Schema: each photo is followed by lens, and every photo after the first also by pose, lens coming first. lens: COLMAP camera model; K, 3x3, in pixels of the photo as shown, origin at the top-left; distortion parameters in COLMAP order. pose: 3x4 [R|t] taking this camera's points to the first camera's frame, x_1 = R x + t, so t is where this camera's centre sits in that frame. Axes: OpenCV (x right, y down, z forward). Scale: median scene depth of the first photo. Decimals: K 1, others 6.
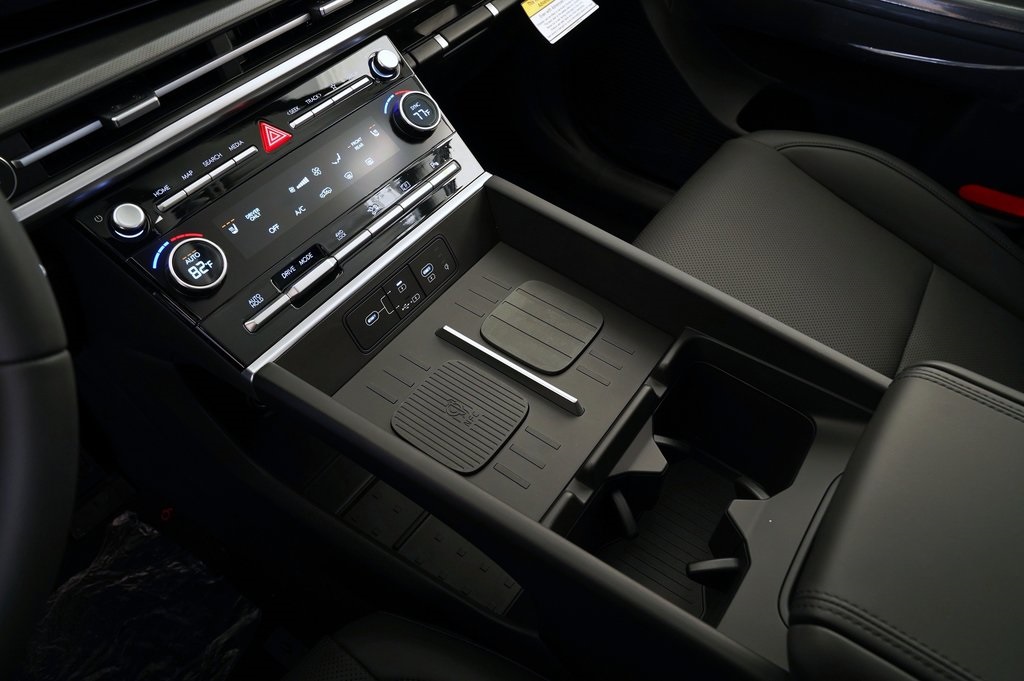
lens RADIAL K [[702.4, 0, 512.0], [0, 702.4, 340.5], [0, 0, 1]] dist [-0.116716, 0.078258]
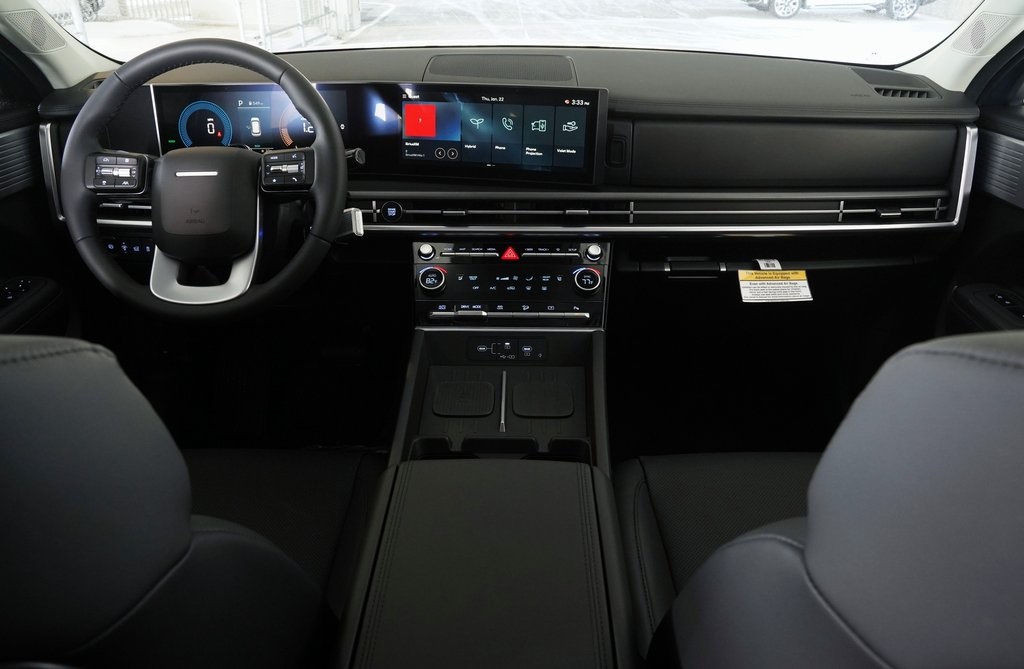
lens RADIAL K [[712.5, 0, 512.0], [0, 712.5, 334.5], [0, 0, 1]] dist [-0.132139, 0.091114]
pose [[0.572763, 0.395626, -0.717929, 1.270131], [-0.623605, 0.778744, -0.068372, 0.020395], [0.532033, 0.486865, 0.692751, -0.316976]]
